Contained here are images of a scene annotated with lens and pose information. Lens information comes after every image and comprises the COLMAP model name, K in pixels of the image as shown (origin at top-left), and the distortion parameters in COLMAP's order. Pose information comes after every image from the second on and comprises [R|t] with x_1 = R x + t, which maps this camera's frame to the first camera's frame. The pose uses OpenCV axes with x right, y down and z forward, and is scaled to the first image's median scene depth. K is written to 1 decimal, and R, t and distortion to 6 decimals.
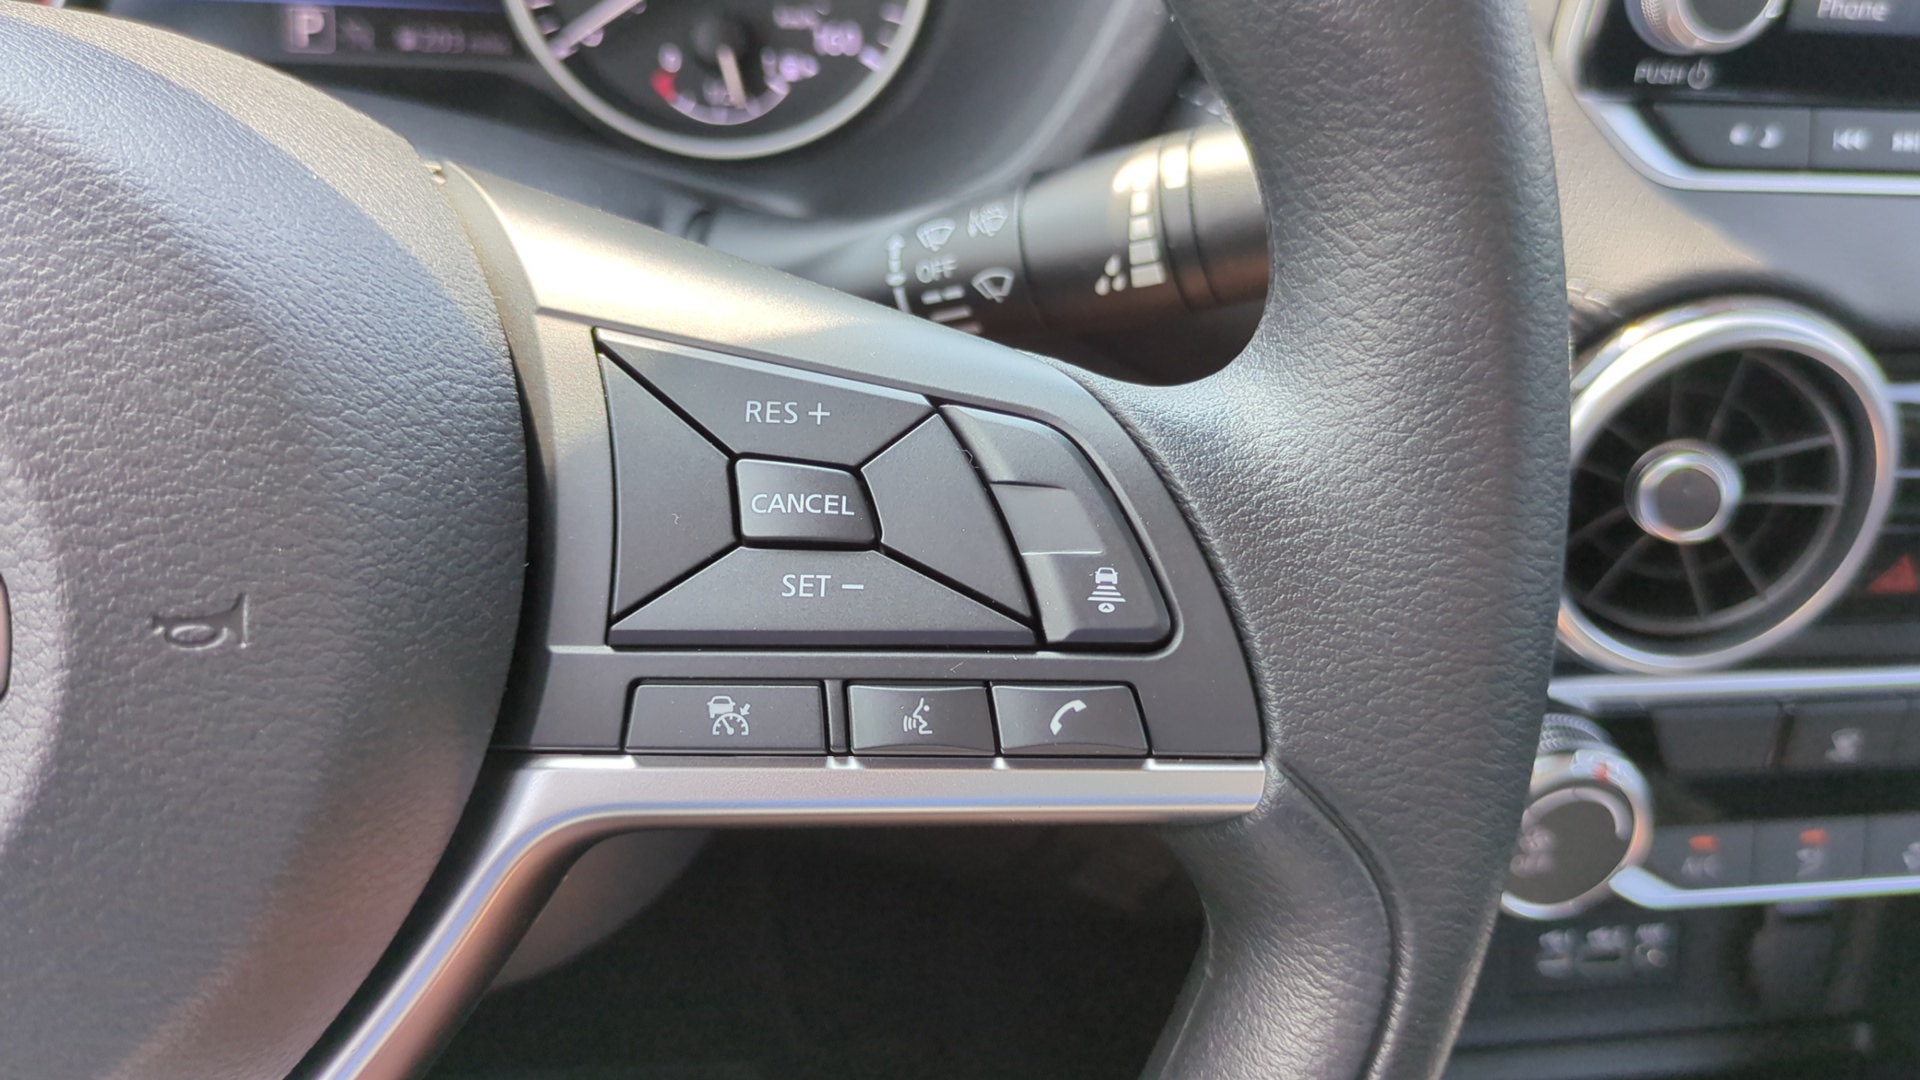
lens RADIAL K [[1706.7, 0, 977.4], [0, 1706.7, 527.1], [0, 0, 1]] dist [0.040140, -0.058049]
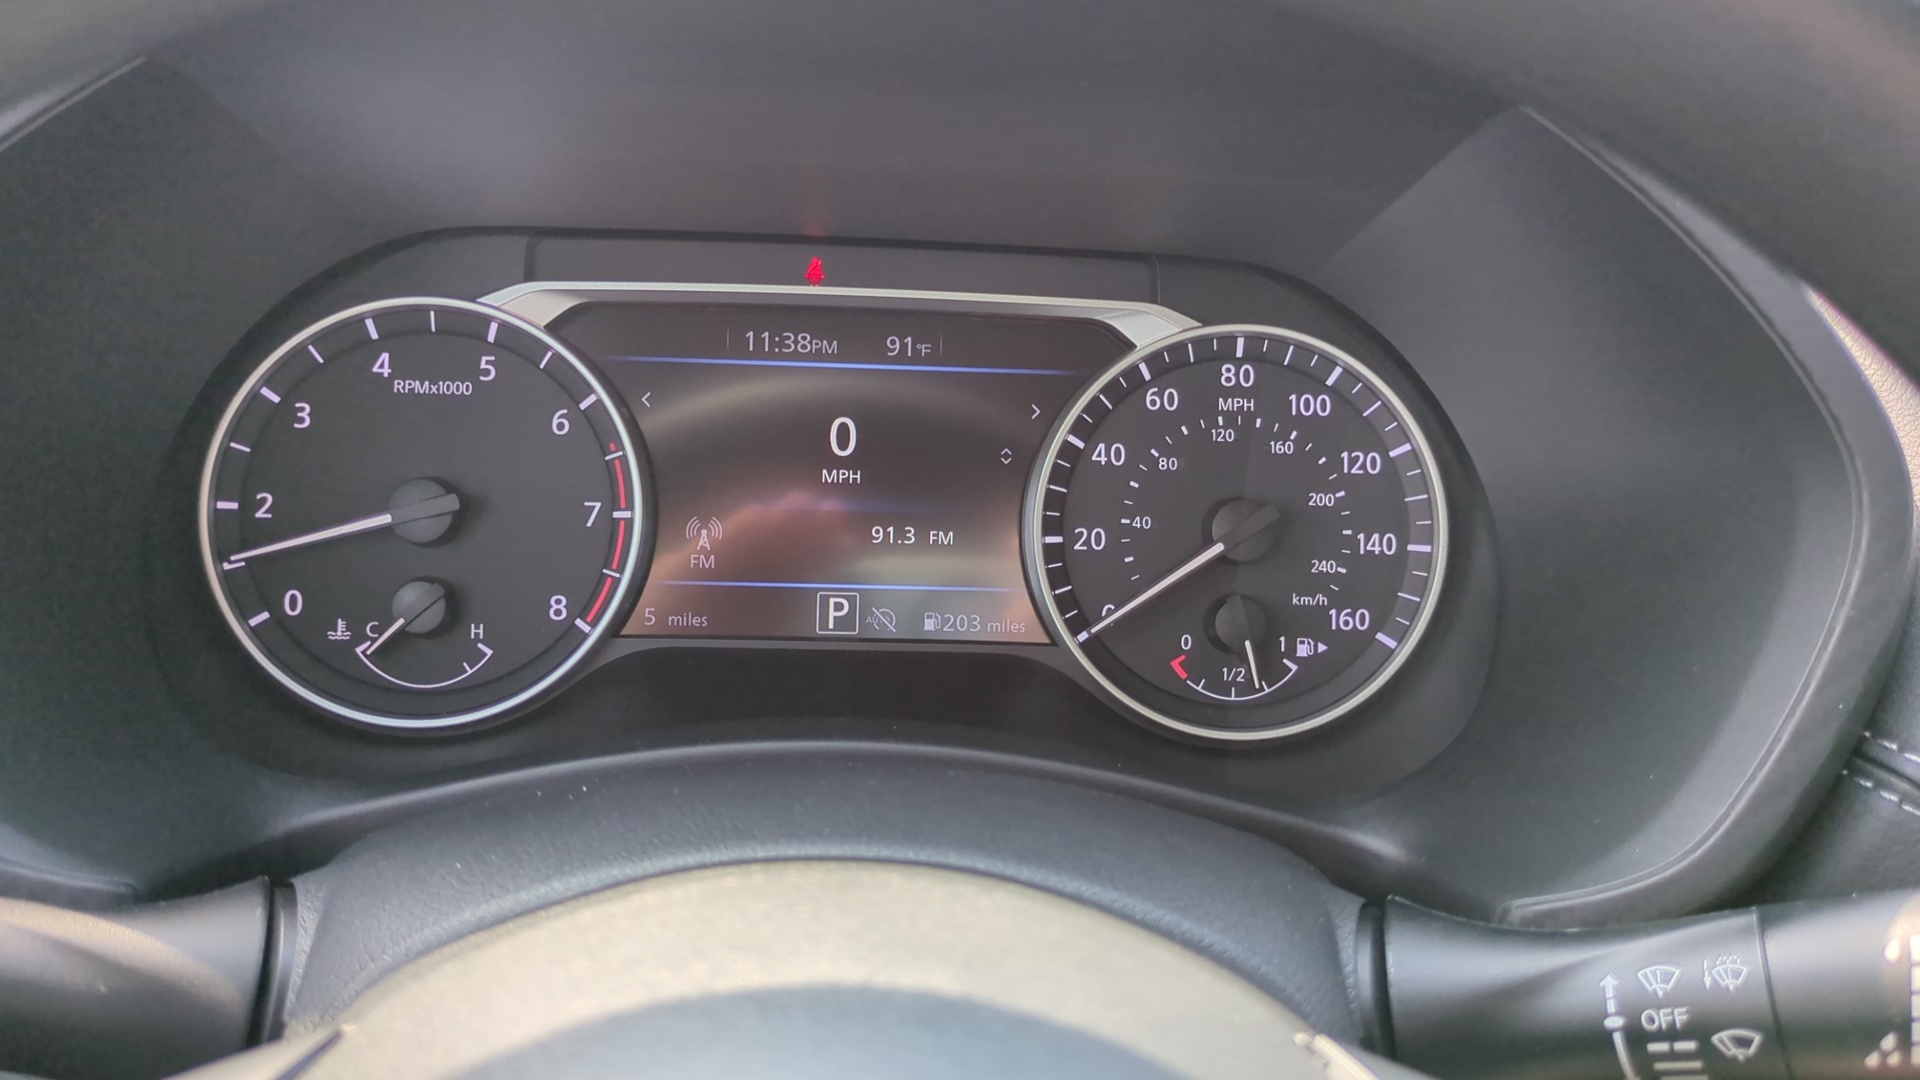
lens RADIAL K [[1706.7, 0, 961.6], [0, 1706.7, 534.6], [0, 0, 1]] dist [0.040140, -0.058049]
pose [[0.994196, -0.001793, -0.107567, -0.304436], [-0.016672, 0.985214, -0.170516, -0.243614], [0.106282, 0.171320, 0.979466, -0.015386]]
